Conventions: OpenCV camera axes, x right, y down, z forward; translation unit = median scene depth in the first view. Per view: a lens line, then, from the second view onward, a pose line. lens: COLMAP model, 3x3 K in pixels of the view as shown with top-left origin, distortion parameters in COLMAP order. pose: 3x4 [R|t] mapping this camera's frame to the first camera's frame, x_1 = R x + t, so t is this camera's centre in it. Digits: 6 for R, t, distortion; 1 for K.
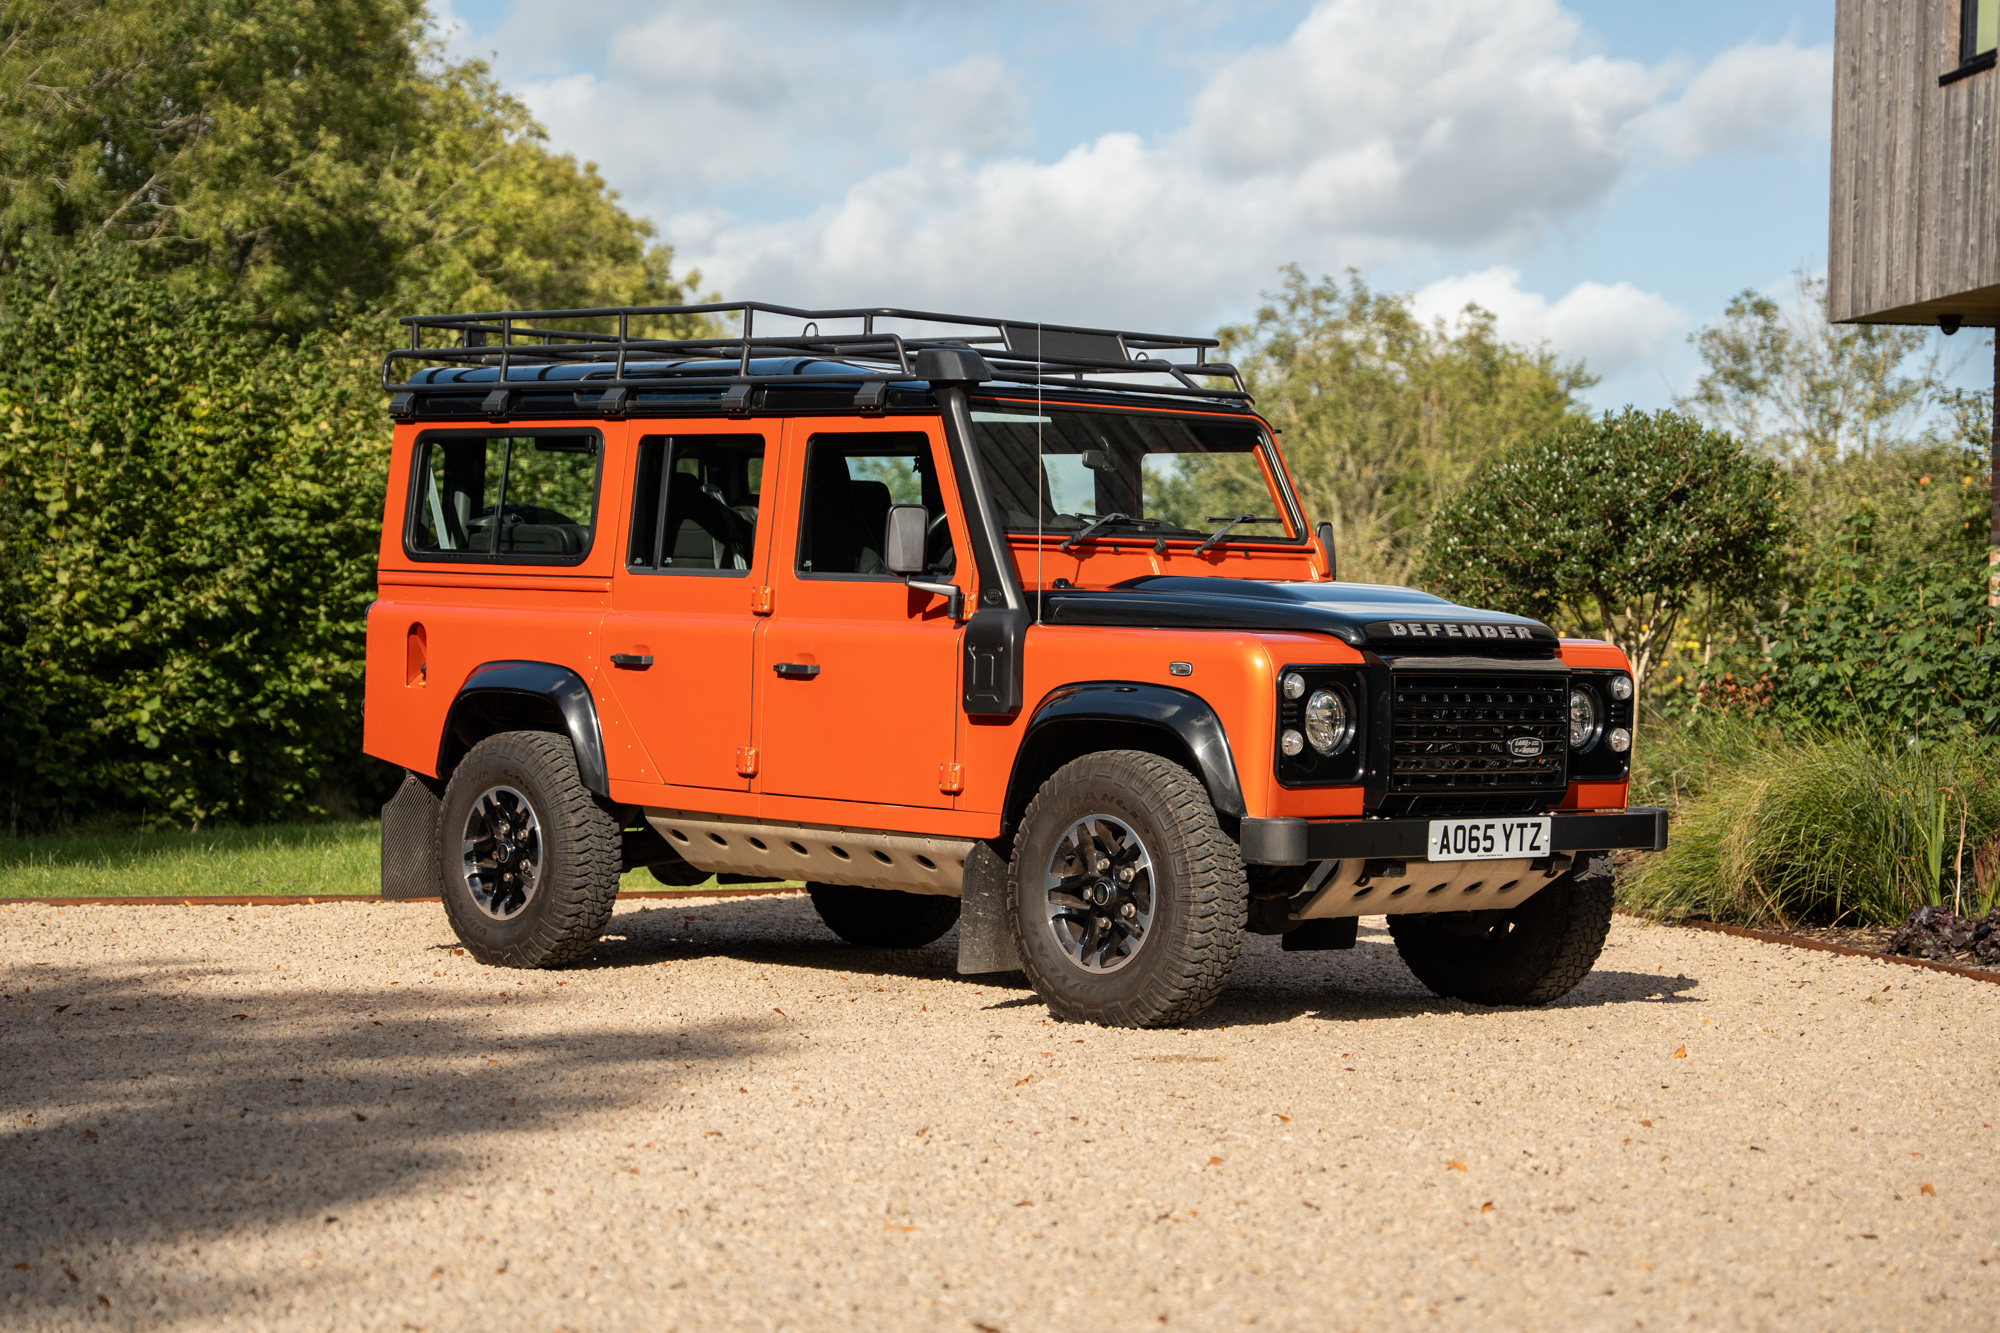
lens RADIAL K [[3716.3, 0, 943.0], [0, 3716.3, 664.5], [0, 0, 1]] dist [0.240186, 0.000000]
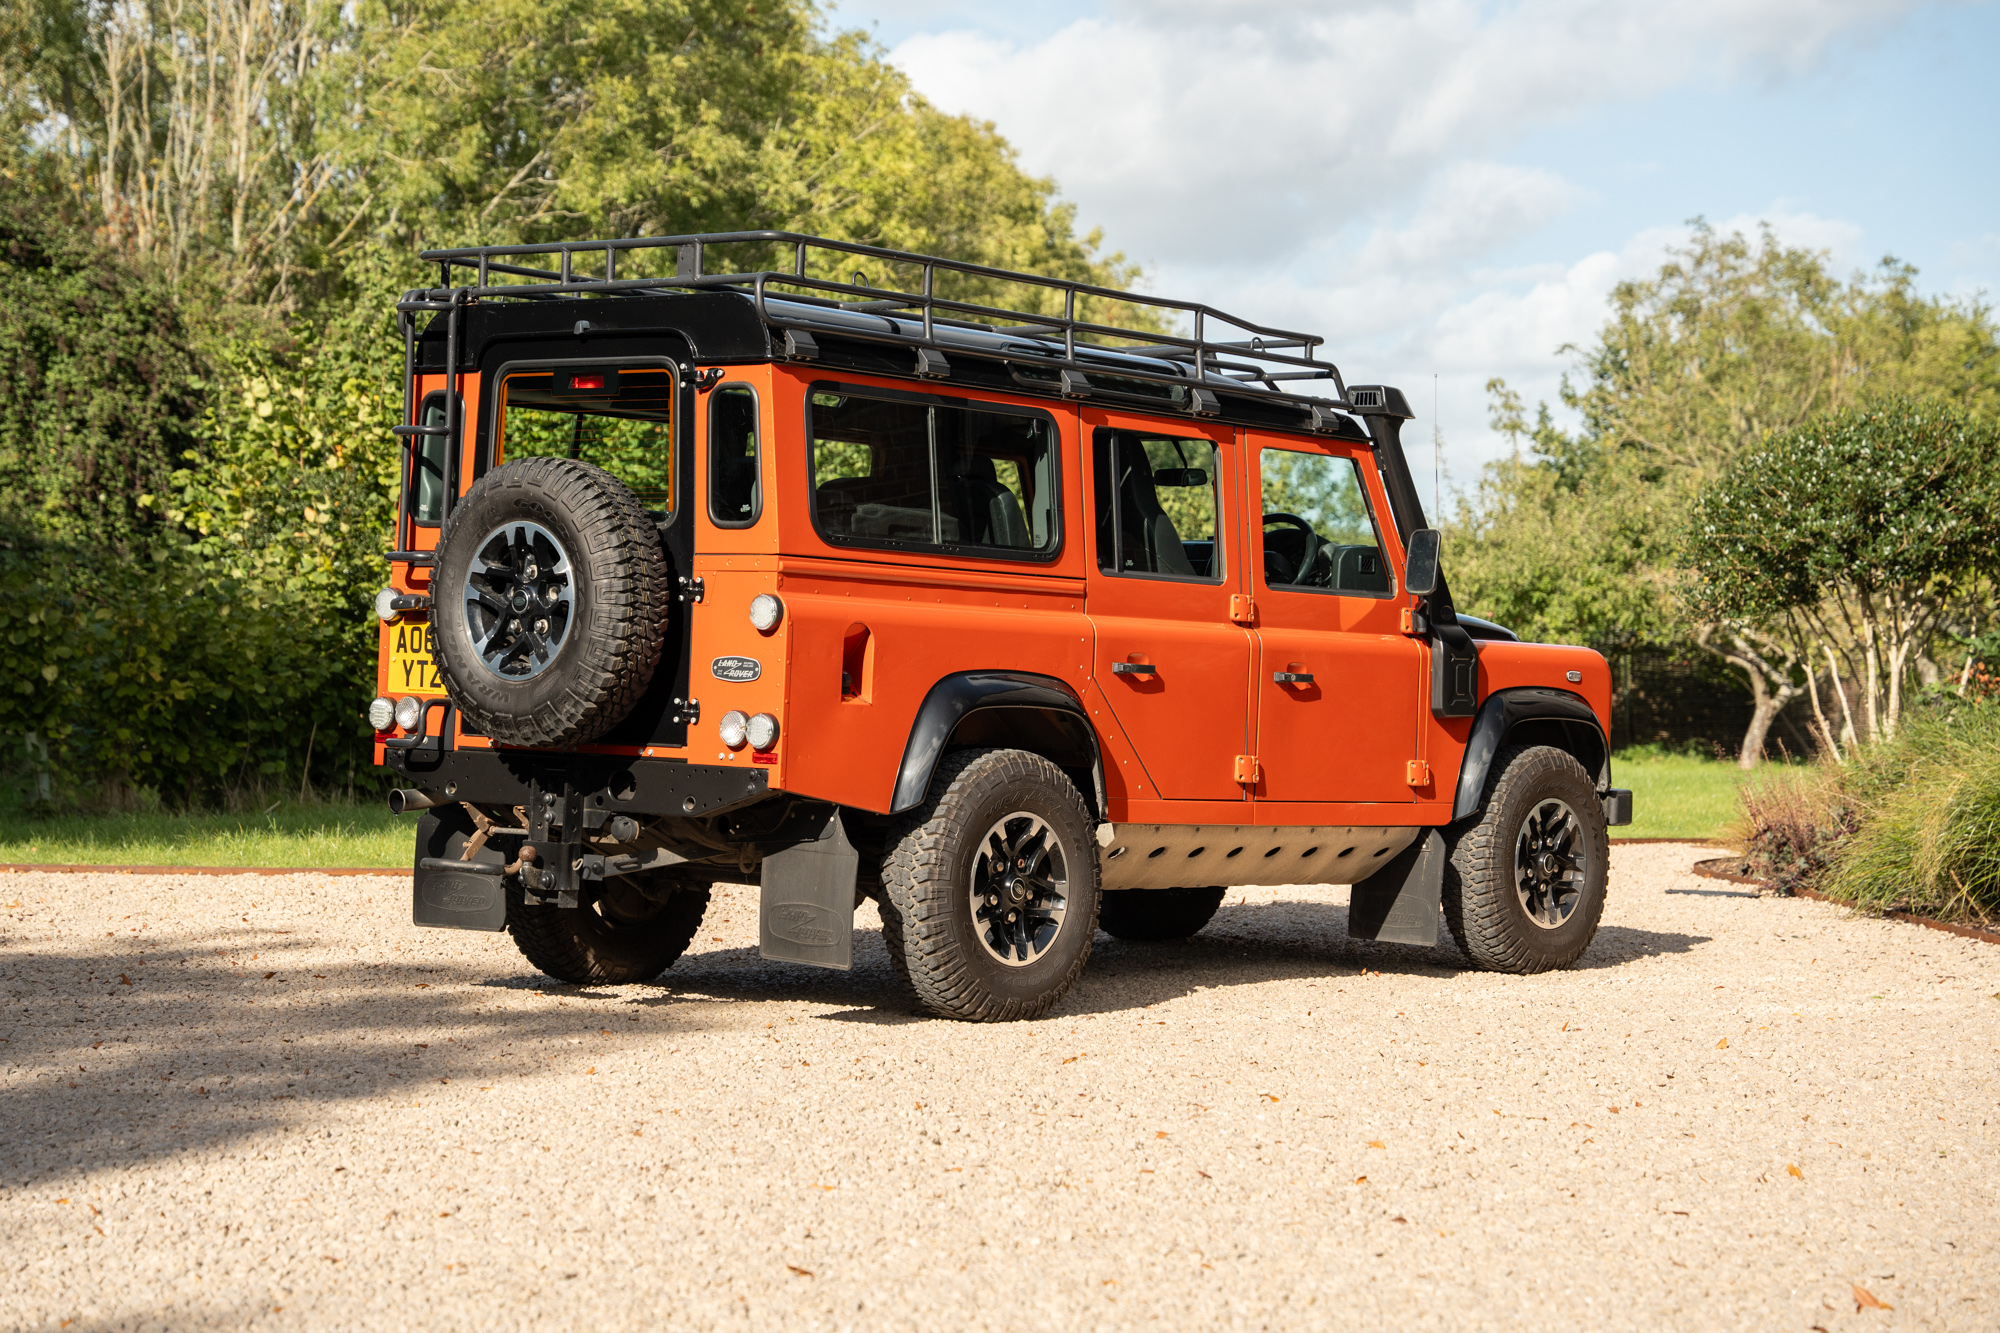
lens RADIAL K [[3753.6, 0, 896.1], [0, 3753.6, 708.1], [0, 0, 1]] dist [0.256386, 0.000000]
pose [[0.992330, 0.006932, -0.123424, 0.034025], [-0.004137, 0.999729, 0.022890, -0.005535], [0.123549, -0.022204, 0.992090, -0.033991]]
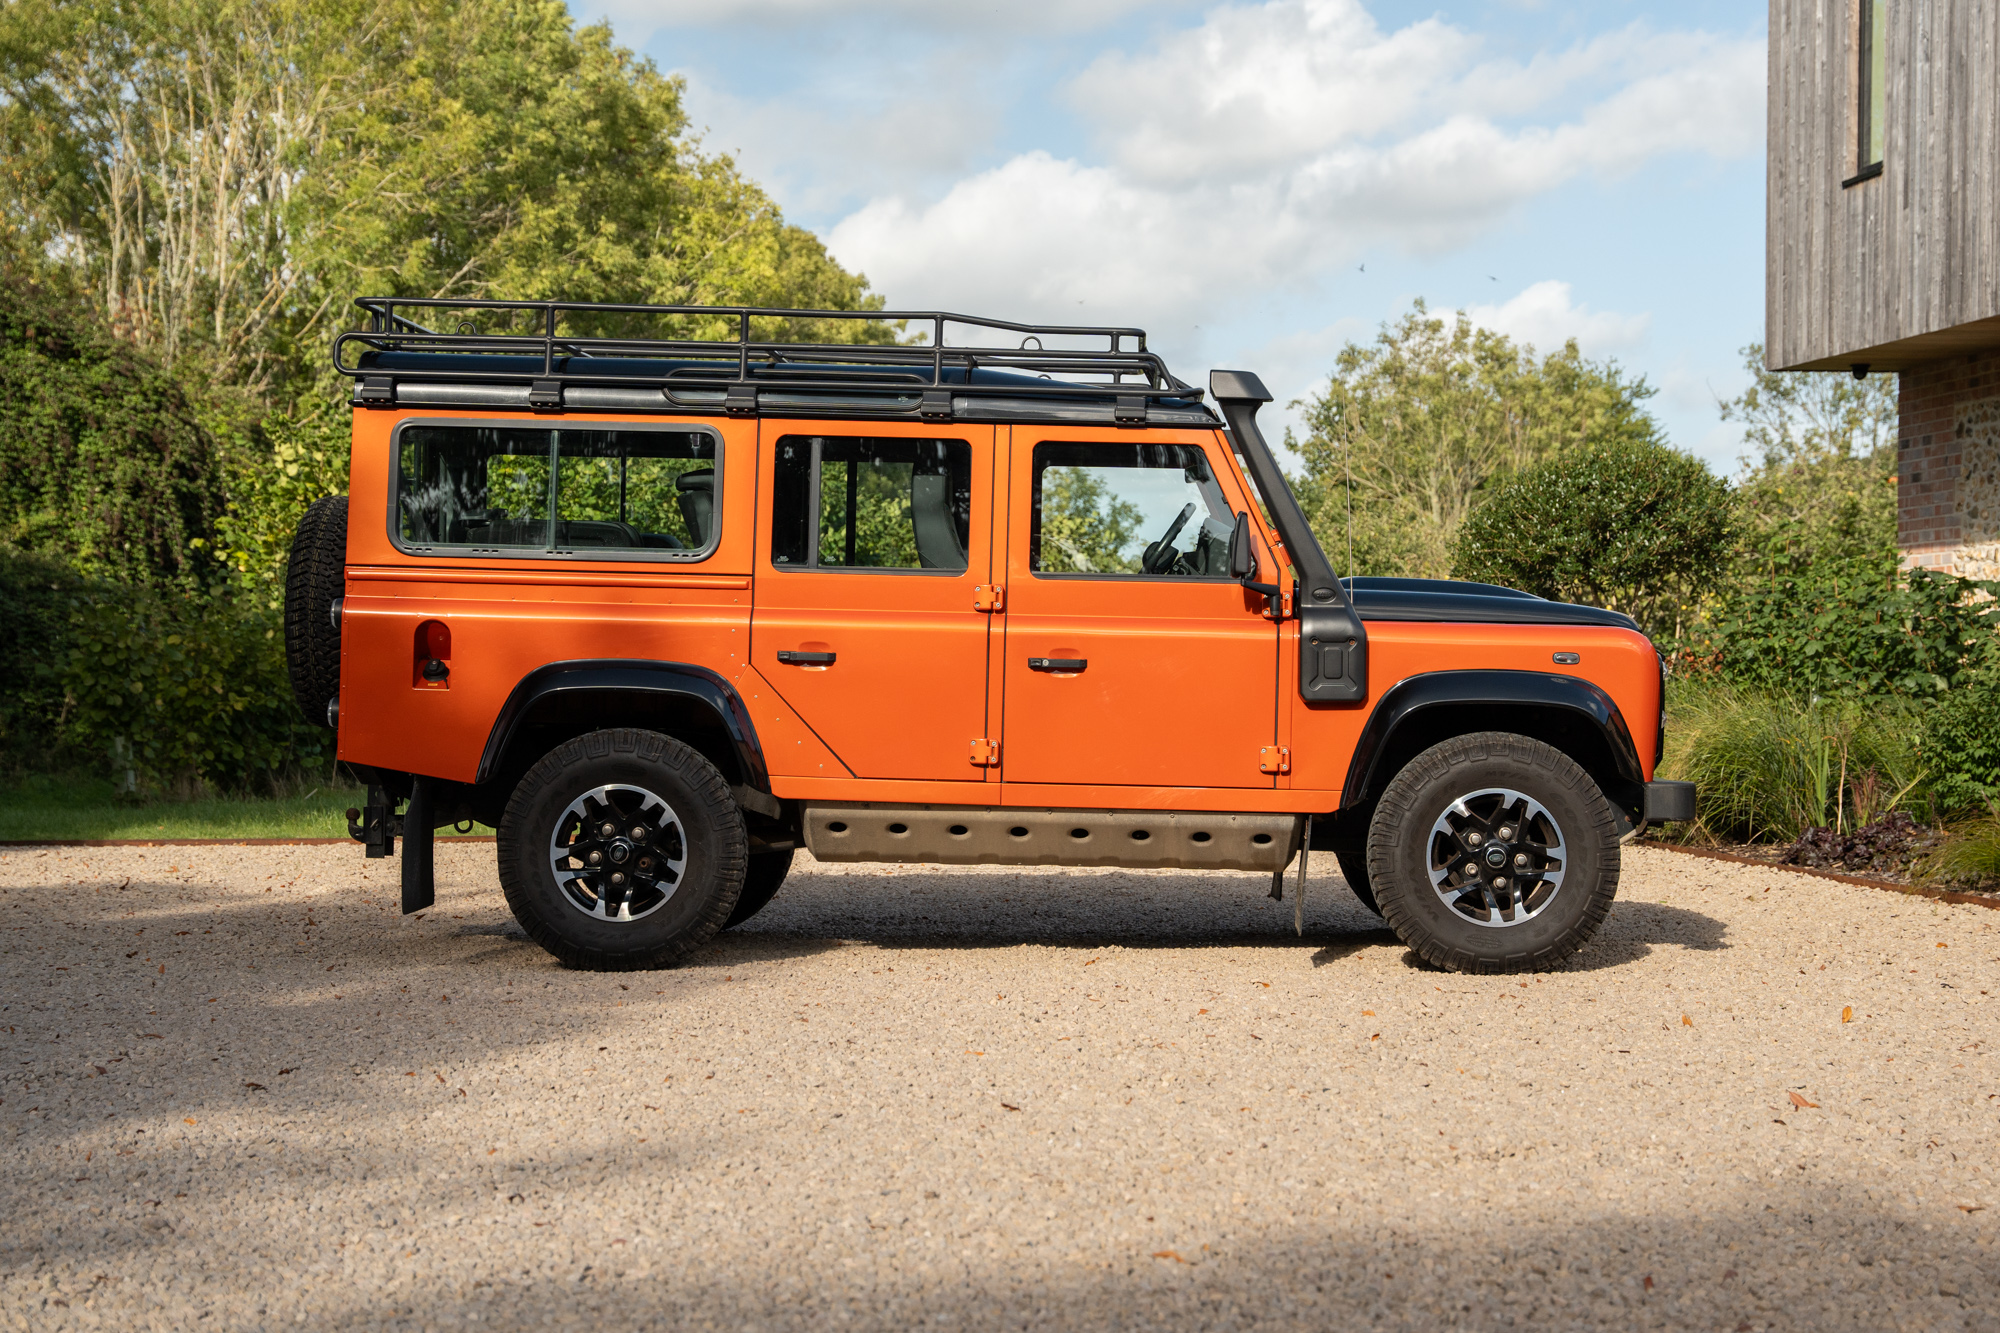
lens RADIAL K [[3093.4, 0, 931.0], [0, 3093.4, 662.3], [0, 0, 1]] dist [0.134009, 0.000000]
pose [[0.998009, -0.015574, -0.061111, 0.011015], [0.016133, 0.999832, 0.008669, -0.004067], [0.060965, -0.009638, 0.998093, -0.055344]]
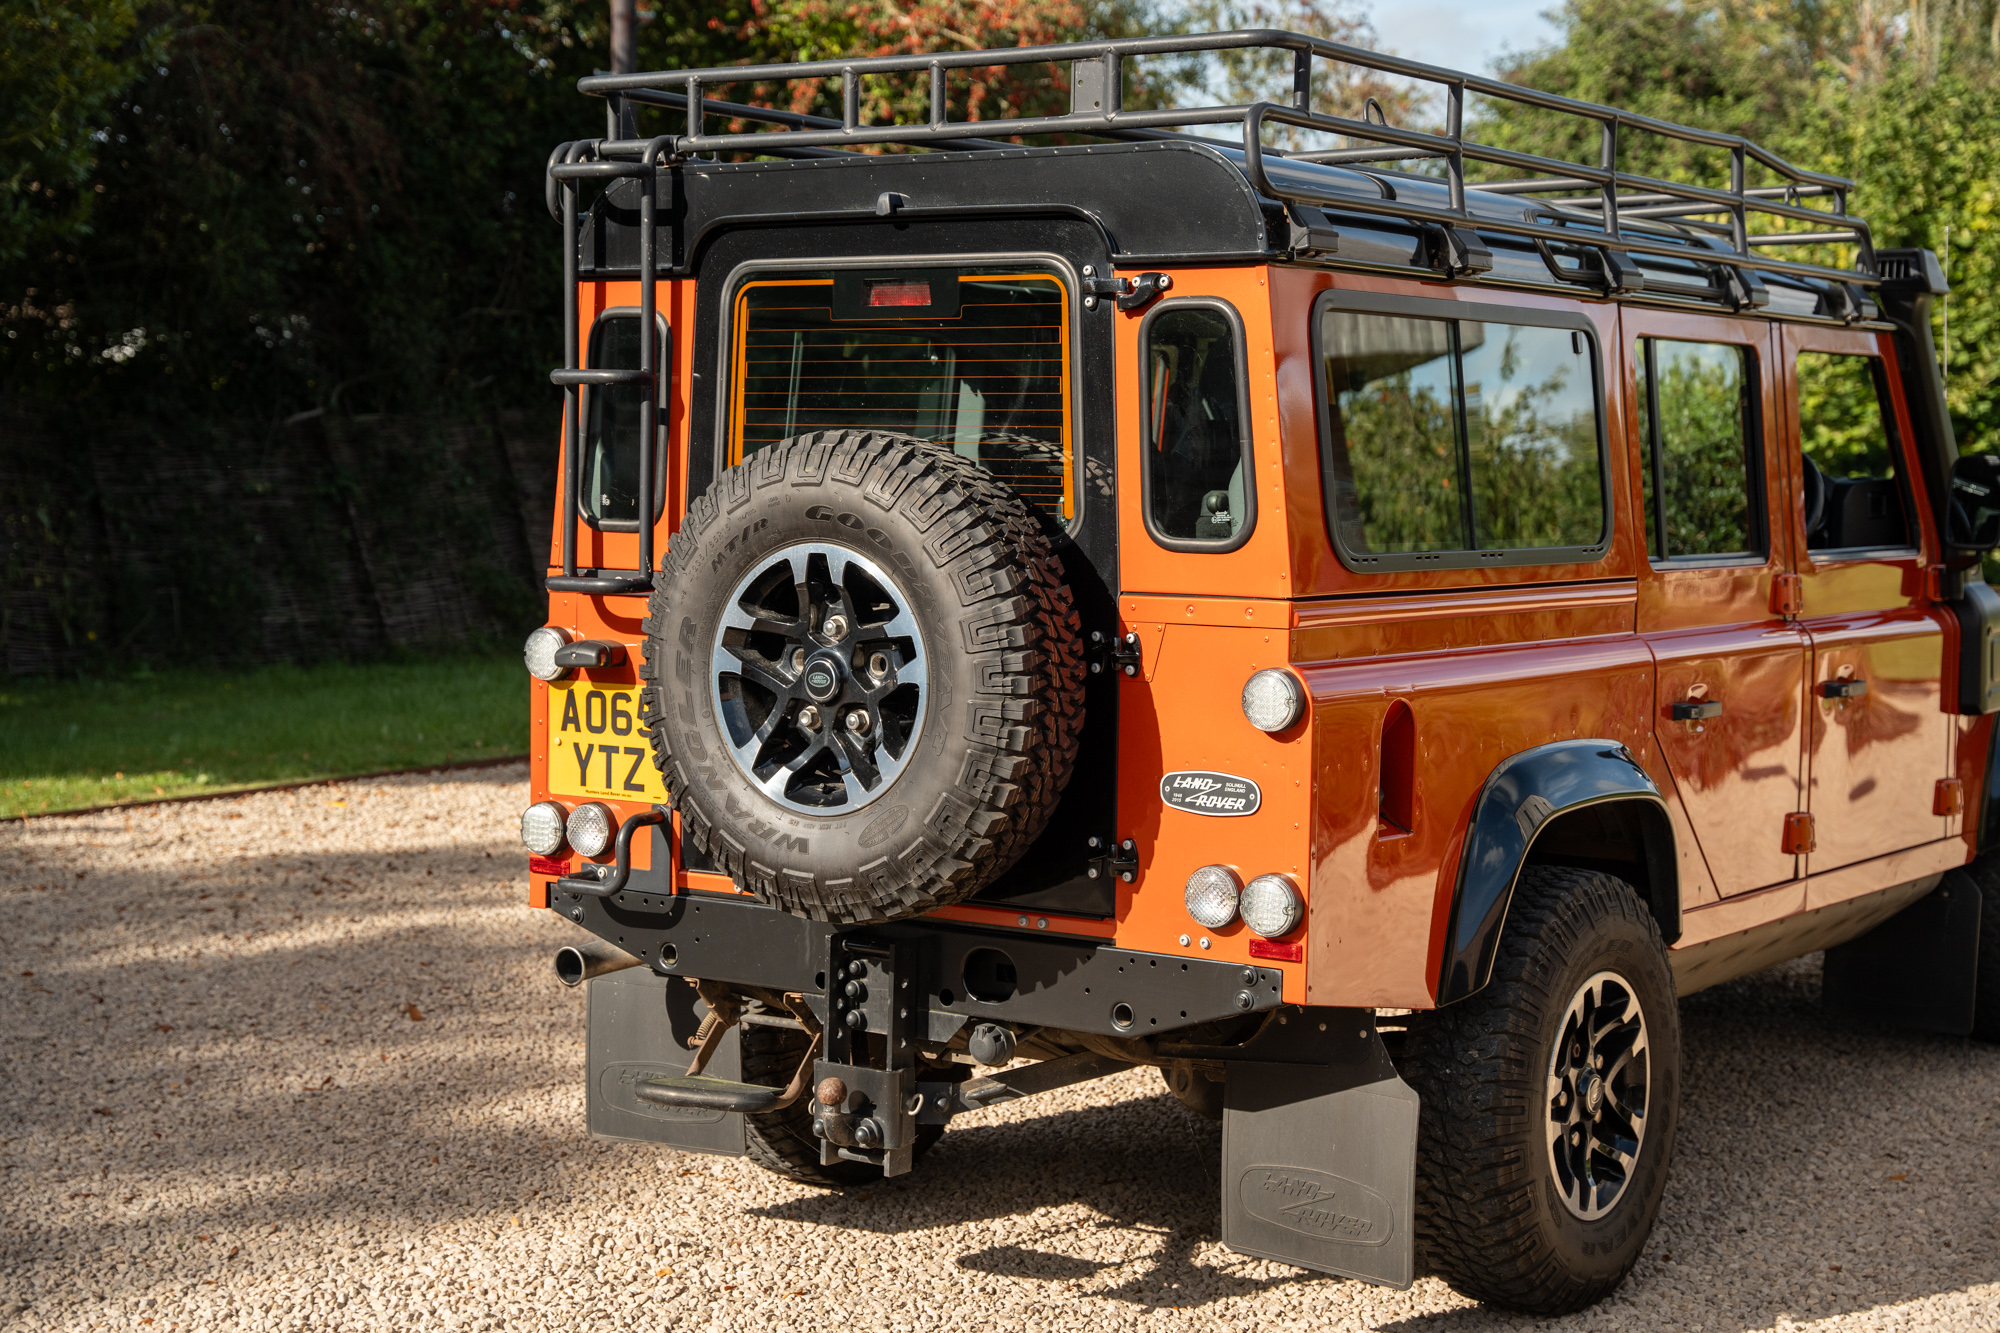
lens RADIAL K [[3046.8, 0, 989.0], [0, 3046.8, 670.2], [0, 0, 1]] dist [0.147400, 0.000000]
pose [[0.780292, 0.046622, -0.623675, 0.123256], [0.013486, 0.995731, 0.091308, -0.024243], [0.625270, -0.079657, 0.776333, 0.181930]]
